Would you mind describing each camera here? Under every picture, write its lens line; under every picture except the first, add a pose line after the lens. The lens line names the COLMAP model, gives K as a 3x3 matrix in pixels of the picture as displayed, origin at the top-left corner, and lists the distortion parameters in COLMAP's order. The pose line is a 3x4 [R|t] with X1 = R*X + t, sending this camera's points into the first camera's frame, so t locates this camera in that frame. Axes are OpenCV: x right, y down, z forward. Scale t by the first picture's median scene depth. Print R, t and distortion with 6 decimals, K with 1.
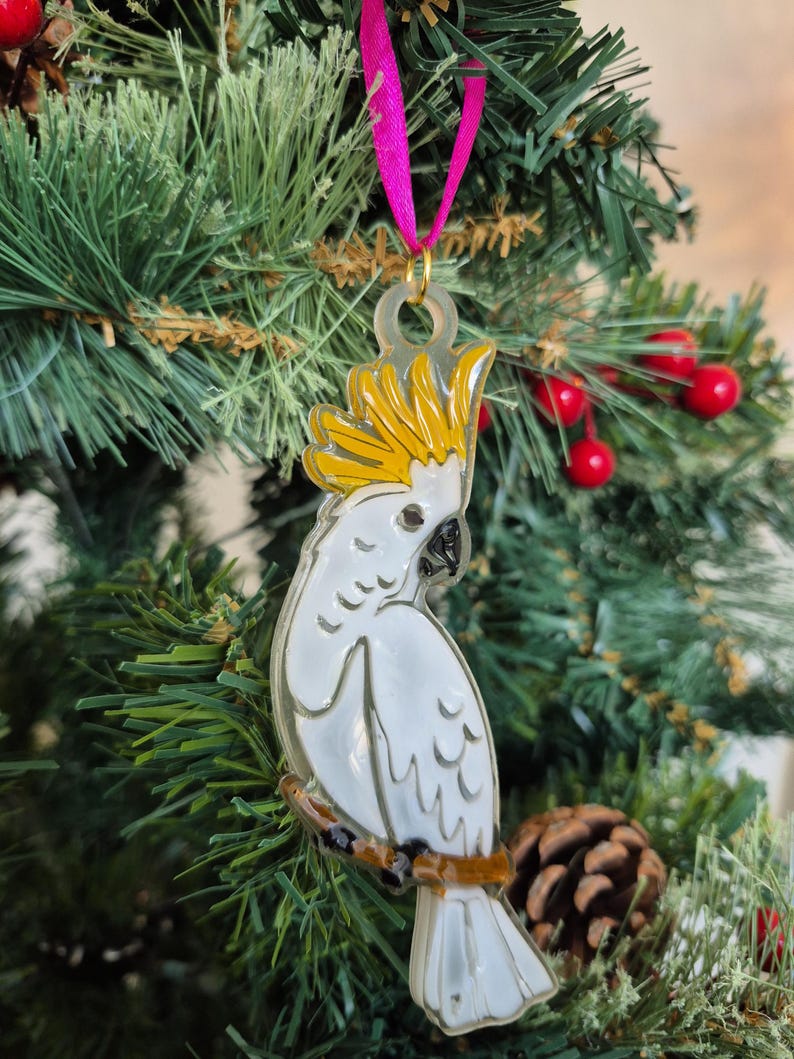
lens RADIAL K [[768.6, 0, 402.4], [0, 768.6, 524.8], [0, 0, 1]] dist [0.066856, -0.177255]
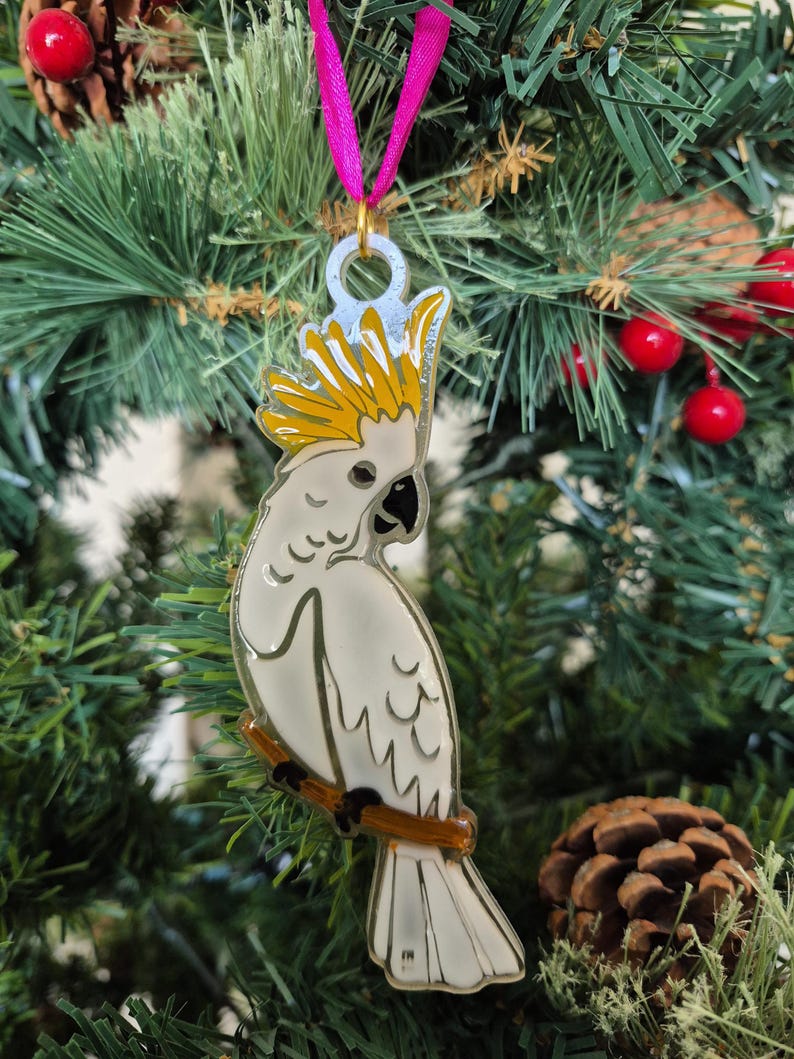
lens RADIAL K [[768.6, 0, 402.4], [0, 768.6, 524.8], [0, 0, 1]] dist [0.066856, -0.177255]
pose [[0.907710, 0.028374, -0.418638, 0.464780], [-0.008756, 0.998775, 0.048708, 0.006796], [0.419507, -0.040547, 0.906846, 0.101737]]
